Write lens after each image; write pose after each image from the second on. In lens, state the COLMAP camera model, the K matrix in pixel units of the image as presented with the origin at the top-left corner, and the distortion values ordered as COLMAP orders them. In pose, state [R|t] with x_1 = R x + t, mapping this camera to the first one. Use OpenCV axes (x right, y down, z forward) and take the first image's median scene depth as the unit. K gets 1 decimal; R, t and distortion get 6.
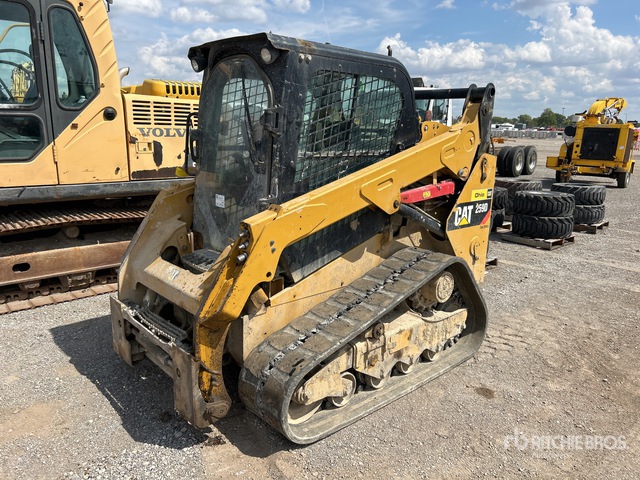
lens RADIAL K [[497.0, 0, 320.7], [0, 497.0, 239.0], [0, 0, 1]] dist [0.057479, -0.005918]
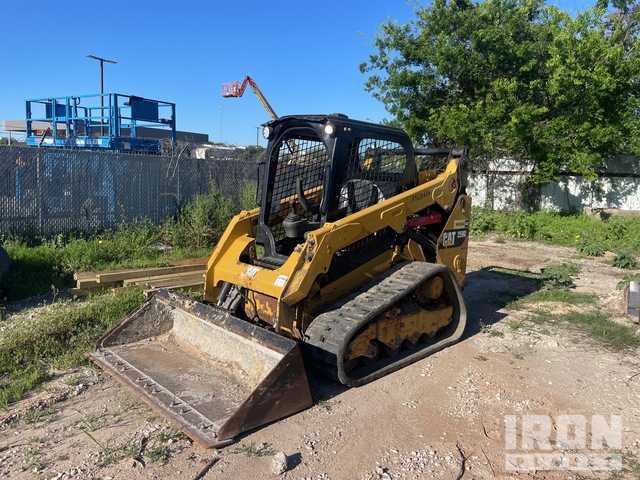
lens RADIAL K [[497.0, 0, 319.8], [0, 497.0, 239.4], [0, 0, 1]] dist [0.057479, -0.005918]
pose [[0.999145, 0.014545, 0.038701, -0.132432], [-0.010925, 0.995686, -0.092136, 0.091680], [-0.039875, 0.091635, 0.994994, -0.383051]]
